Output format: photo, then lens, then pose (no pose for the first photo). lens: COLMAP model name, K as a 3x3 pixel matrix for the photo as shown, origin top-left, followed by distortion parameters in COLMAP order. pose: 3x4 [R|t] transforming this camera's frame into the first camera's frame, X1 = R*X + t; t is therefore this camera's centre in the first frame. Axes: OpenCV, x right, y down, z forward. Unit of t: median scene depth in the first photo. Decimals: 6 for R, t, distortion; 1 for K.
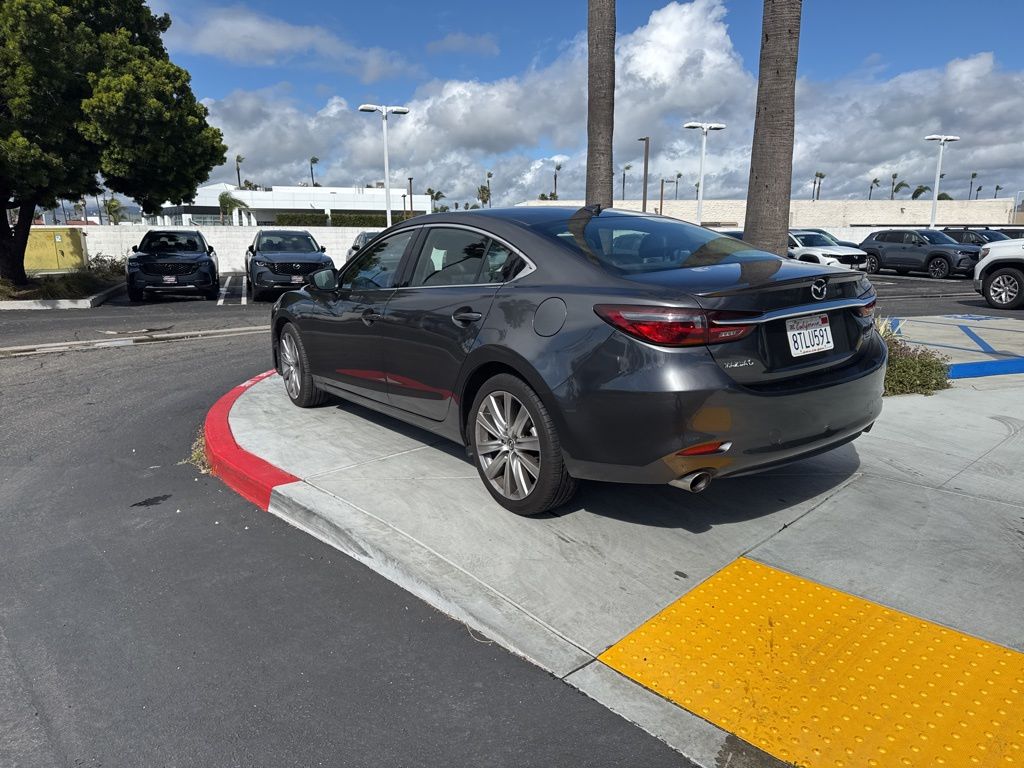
lens RADIAL K [[720.8, 0, 507.5], [0, 720.8, 384.0], [0, 0, 1]] dist [0.023737, -0.026835]
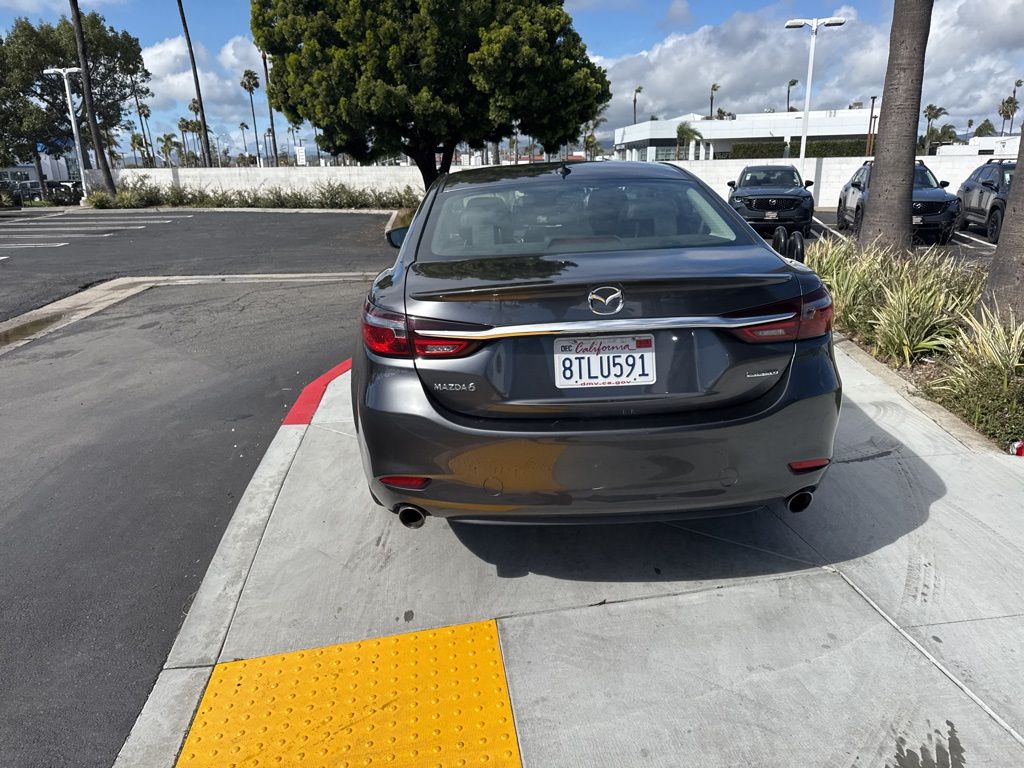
lens RADIAL K [[720.8, 0, 510.7], [0, 720.8, 384.4], [0, 0, 1]] dist [0.023737, -0.026835]
pose [[0.818337, 0.154549, -0.553569, 0.163412], [-0.103073, 0.987016, 0.123188, -0.027272], [0.565420, -0.043751, 0.823642, 0.078206]]
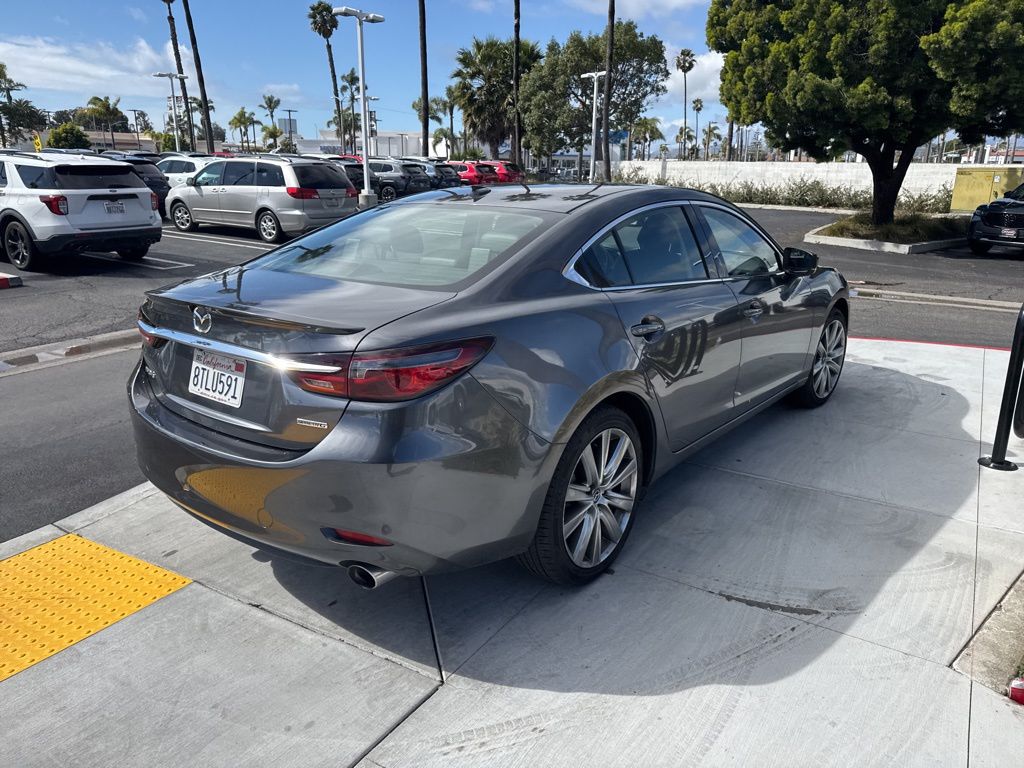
lens RADIAL K [[720.8, 0, 509.9], [0, 720.8, 377.0], [0, 0, 1]] dist [0.023737, -0.026835]
pose [[0.263737, 0.280547, -0.922896, 0.267024], [-0.206224, 0.951048, 0.230172, -0.068185], [0.942292, 0.129618, 0.308682, 0.232545]]
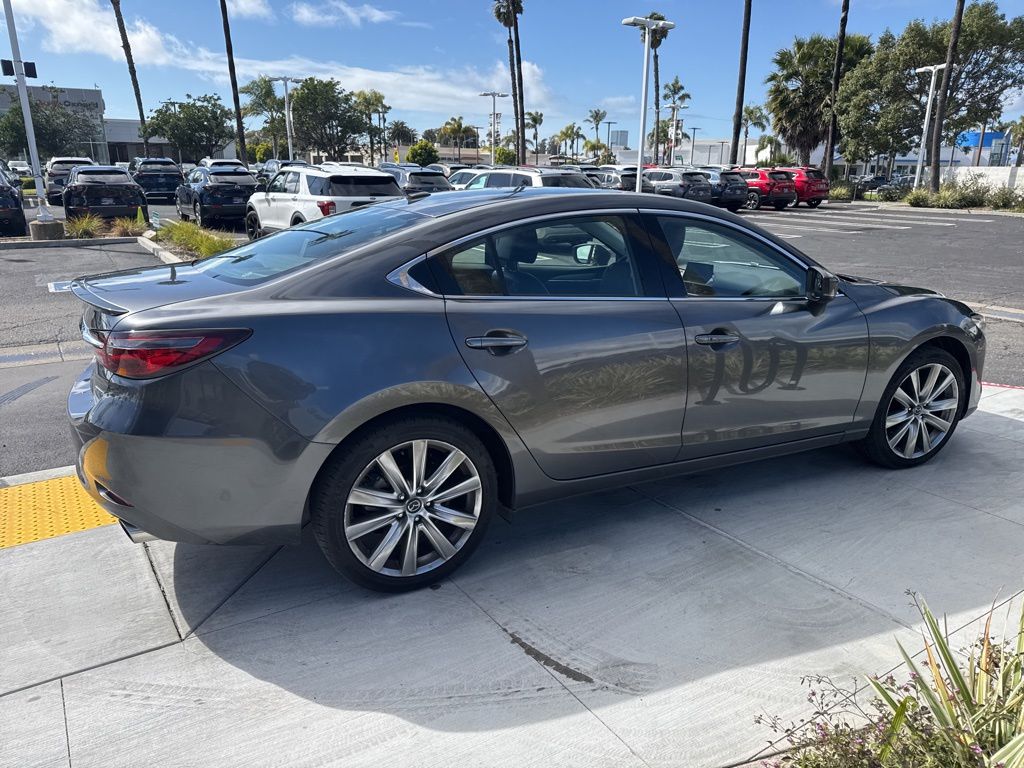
lens RADIAL K [[720.8, 0, 508.8], [0, 720.8, 390.2], [0, 0, 1]] dist [0.023737, -0.026835]
pose [[-0.160574, 0.290789, -0.943217, 0.269604], [-0.202243, 0.925648, 0.319802, -0.092191], [0.966082, 0.242111, -0.089825, 0.352765]]
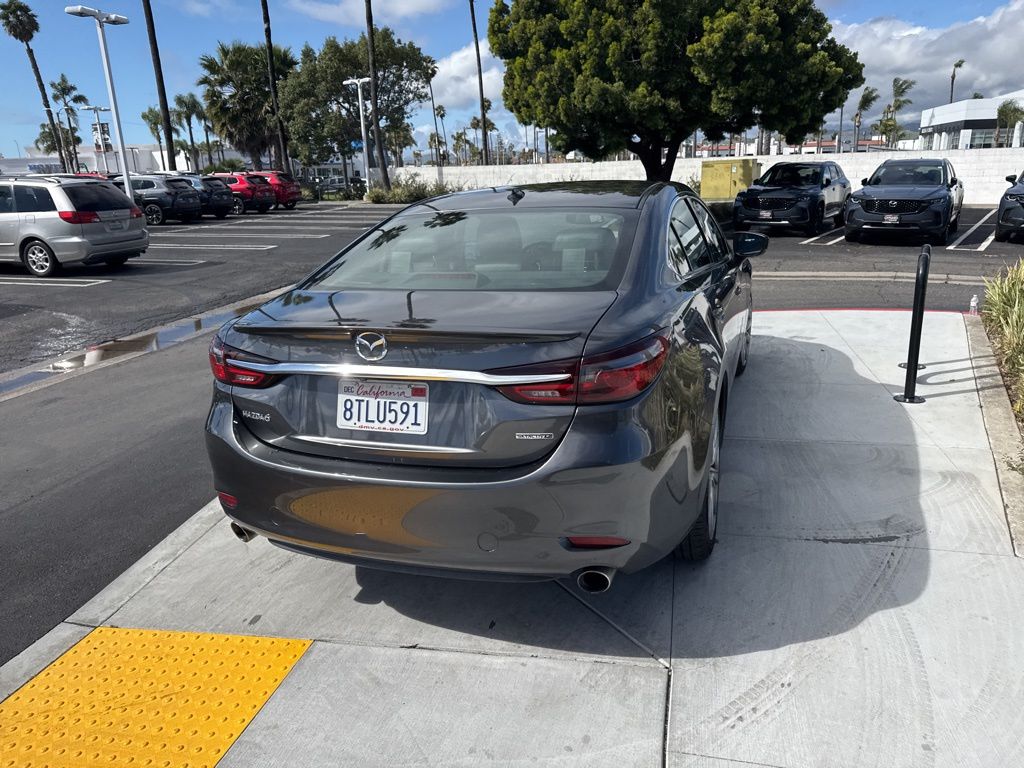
lens RADIAL K [[720.8, 0, 509.1], [0, 720.8, 386.4], [0, 0, 1]] dist [0.023737, -0.026835]
pose [[0.559703, 0.228195, -0.796655, 0.230753], [-0.140182, 0.973556, 0.180380, -0.051091], [0.816750, 0.010717, 0.576891, 0.152530]]
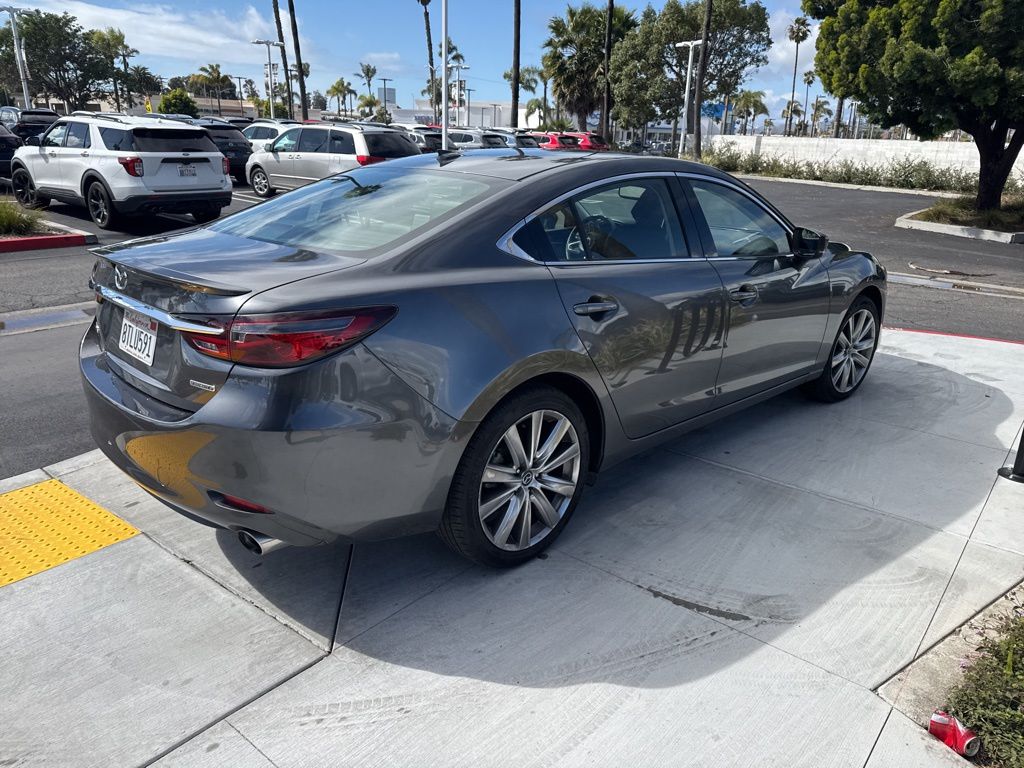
lens RADIAL K [[720.8, 0, 511.2], [0, 720.8, 386.8], [0, 0, 1]] dist [0.023737, -0.026835]
pose [[0.141942, 0.334771, -0.931548, 0.268539], [-0.227853, 0.926855, 0.298367, -0.074767], [0.963294, 0.169905, 0.207838, 0.271680]]
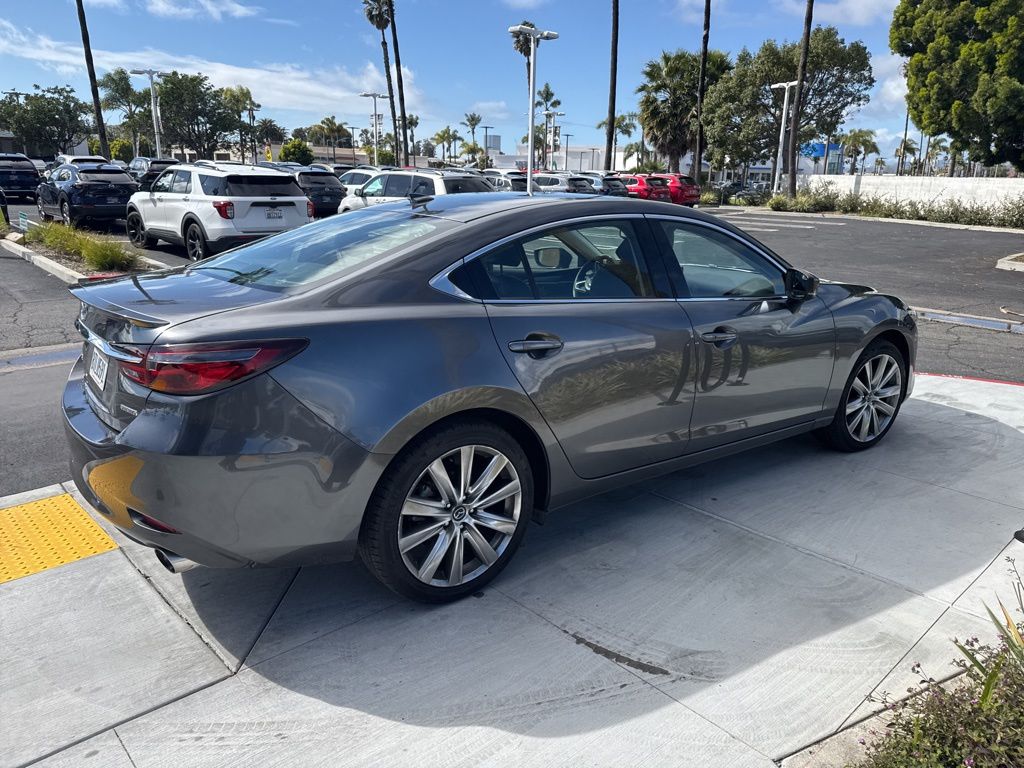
lens RADIAL K [[720.8, 0, 510.5], [0, 720.8, 377.8], [0, 0, 1]] dist [0.023737, -0.026835]
pose [[0.007292, 0.275473, -0.961281, 0.273720], [-0.218580, 0.938499, 0.267287, -0.084125], [0.975792, 0.208168, 0.067057, 0.311699]]
